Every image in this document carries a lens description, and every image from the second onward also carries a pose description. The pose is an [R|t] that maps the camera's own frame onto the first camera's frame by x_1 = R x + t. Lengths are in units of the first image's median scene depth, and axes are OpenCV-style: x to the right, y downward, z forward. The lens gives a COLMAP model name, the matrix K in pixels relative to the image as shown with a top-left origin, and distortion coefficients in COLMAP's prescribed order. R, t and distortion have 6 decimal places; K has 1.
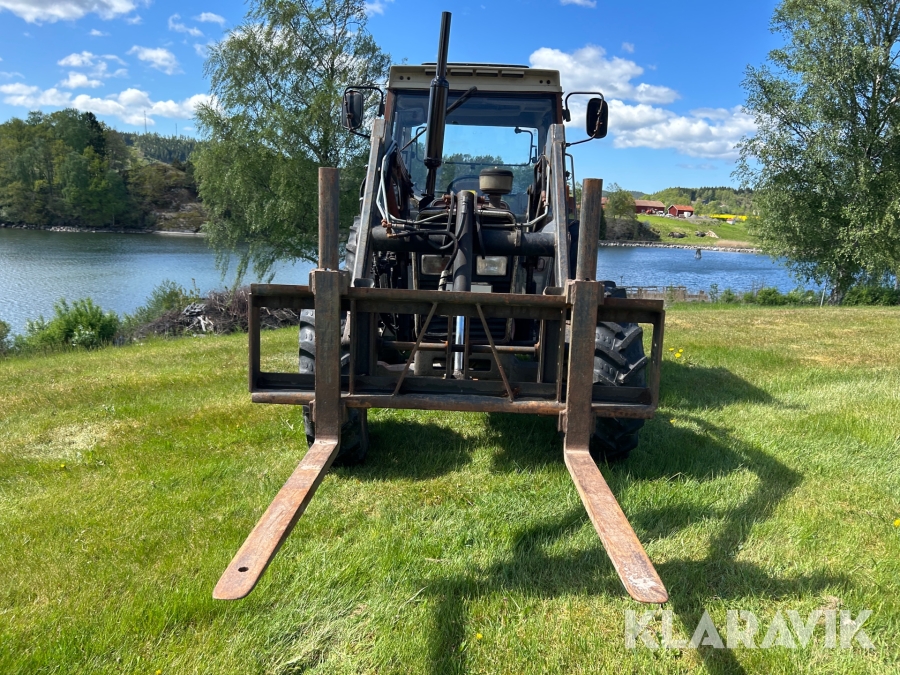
lens RADIAL K [[664.8, 0, 440.8], [0, 664.8, 339.5], [0, 0, 1]] dist [0.074769, -0.067513]
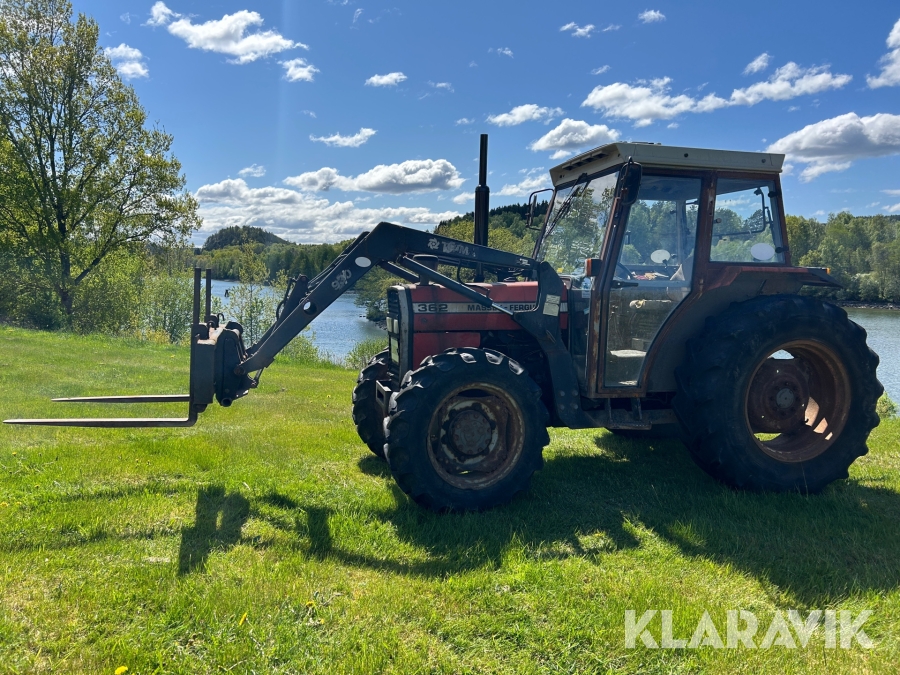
lens RADIAL K [[664.8, 0, 440.8], [0, 664.8, 339.5], [0, 0, 1]] dist [0.074769, -0.067513]
pose [[0.259360, 0.059747, -0.963931, 1.336830], [-0.180111, 0.983567, 0.012503, -0.118070], [0.948837, 0.170372, 0.265859, 0.716143]]
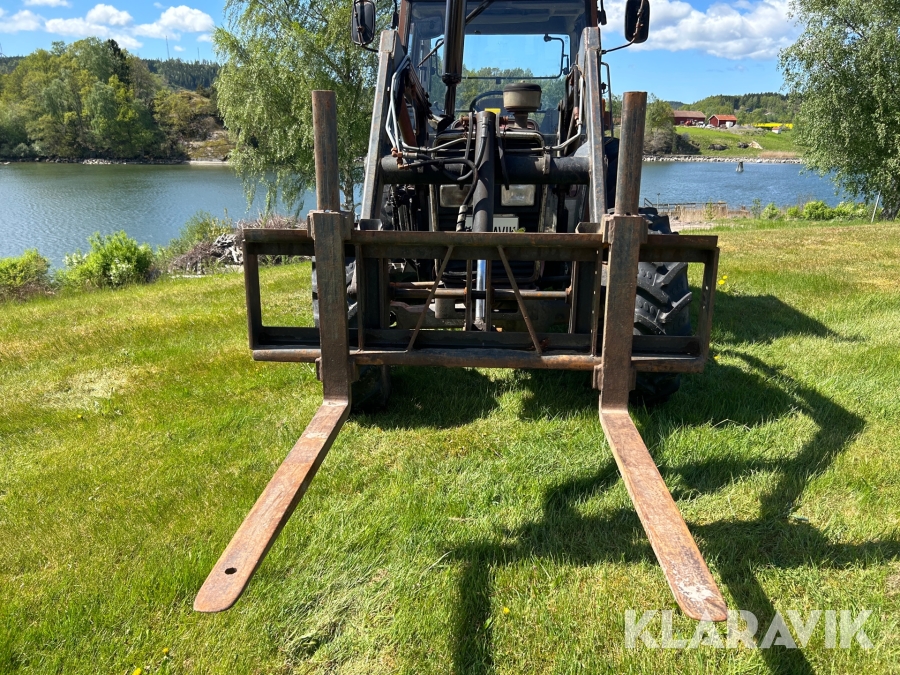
lens RADIAL K [[664.8, 0, 440.8], [0, 664.8, 339.5], [0, 0, 1]] dist [0.074769, -0.067513]
pose [[0.998631, -0.019858, -0.048386, 0.013442], [0.025130, 0.993513, 0.110909, -0.022311], [0.045869, -0.111973, 0.992652, 0.084700]]
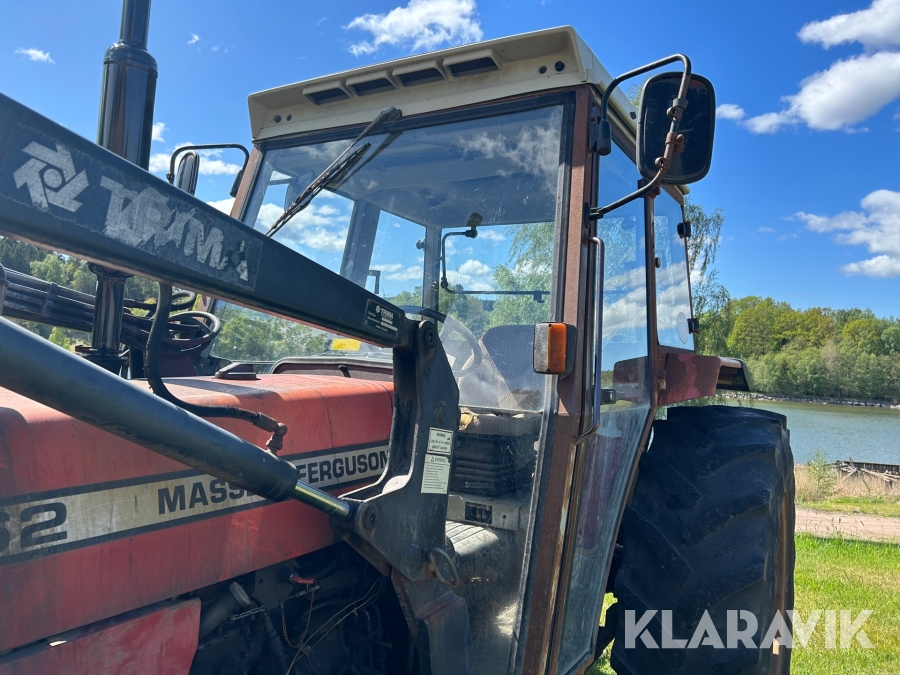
lens RADIAL K [[664.8, 0, 440.8], [0, 664.8, 339.5], [0, 0, 1]] dist [0.074769, -0.067513]
pose [[0.882157, 0.000935, -0.470954, 0.364332], [-0.108617, 0.973443, -0.201521, -0.194238], [0.458259, 0.228927, 0.858831, 0.882850]]
